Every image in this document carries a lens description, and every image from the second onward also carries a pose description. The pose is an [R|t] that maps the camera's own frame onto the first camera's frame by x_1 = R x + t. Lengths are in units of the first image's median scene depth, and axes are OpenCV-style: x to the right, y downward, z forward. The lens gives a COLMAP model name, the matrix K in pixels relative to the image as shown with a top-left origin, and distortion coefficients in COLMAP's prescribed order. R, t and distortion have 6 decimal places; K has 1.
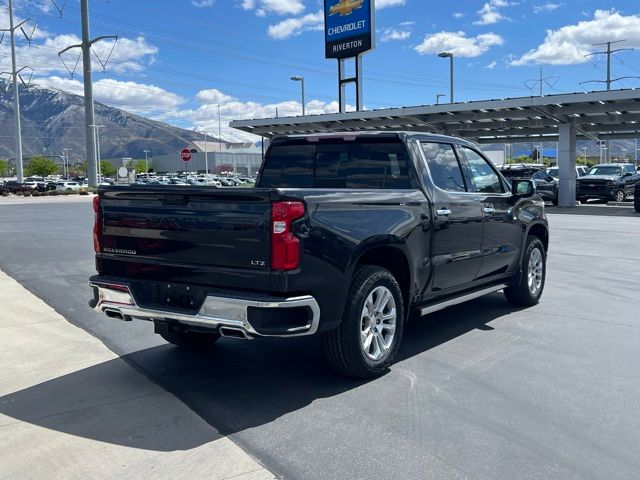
lens RADIAL K [[698.1, 0, 320.0], [0, 698.1, 240.0], [0, 0, 1]] dist [0.131754, -0.302067]
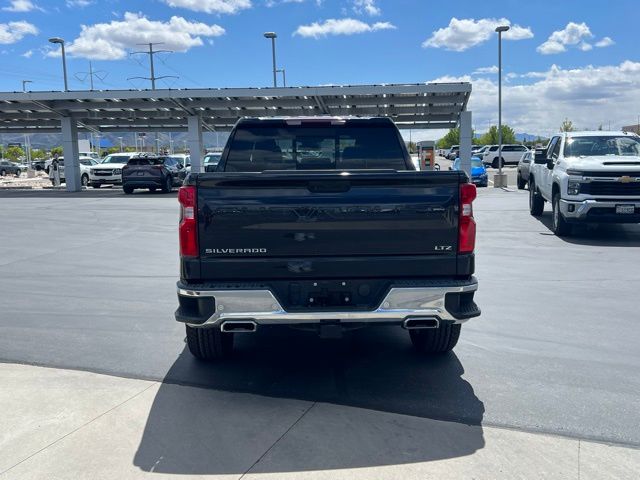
lens RADIAL K [[647.7, 0, 320.0], [0, 647.7, 240.0], [0, 0, 1]] dist [0.094042, -0.182843]
pose [[0.810383, -0.077470, 0.580756, -0.609391], [0.063002, 0.996995, 0.045081, -0.023913], [-0.582503, 0.000056, 0.812829, 0.295446]]
